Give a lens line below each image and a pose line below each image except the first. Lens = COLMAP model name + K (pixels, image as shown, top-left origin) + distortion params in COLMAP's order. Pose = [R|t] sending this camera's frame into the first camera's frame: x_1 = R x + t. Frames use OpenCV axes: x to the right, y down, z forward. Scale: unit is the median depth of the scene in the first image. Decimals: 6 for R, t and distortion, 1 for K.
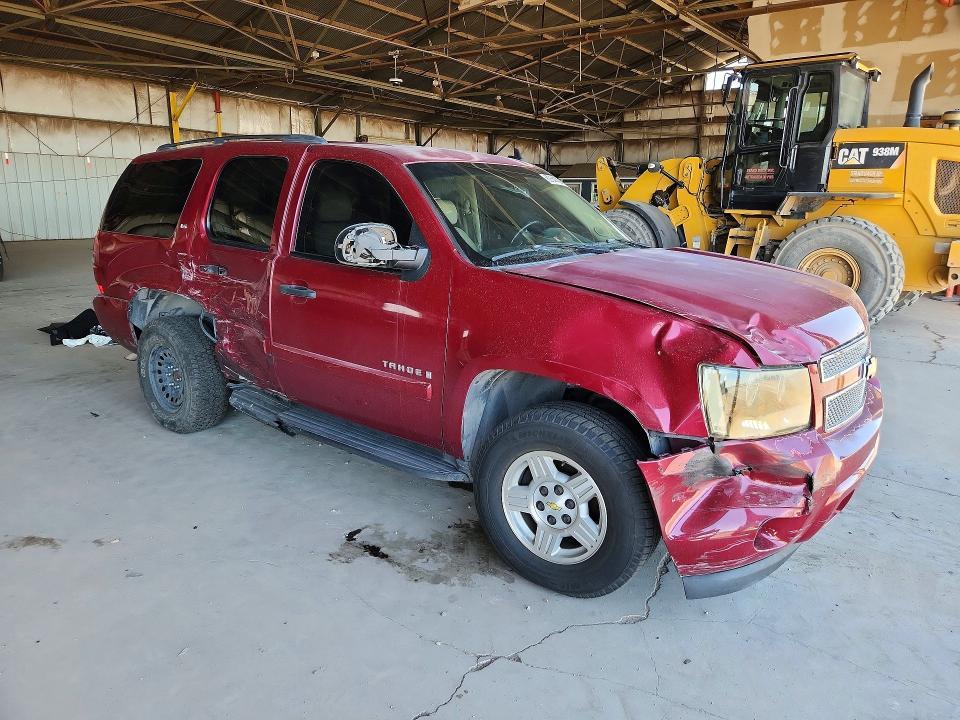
lens RADIAL K [[659.2, 0, 481.8], [0, 659.2, 357.2], [0, 0, 1]] dist [0.011913, 0.001939]
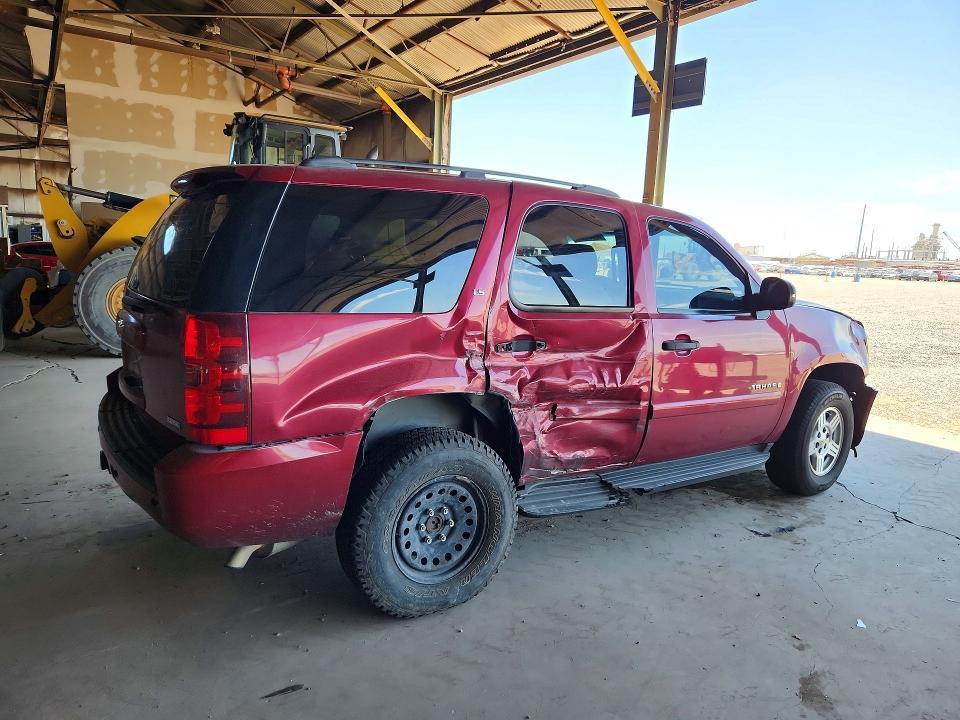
lens RADIAL K [[659.2, 0, 482.5], [0, 659.2, 362.9], [0, 0, 1]] dist [0.011913, 0.001939]
pose [[0.329415, -0.159632, 0.930593, -0.327332], [0.192535, 0.976252, 0.099310, -0.057803], [-0.924346, 0.146457, 0.352326, 0.226991]]
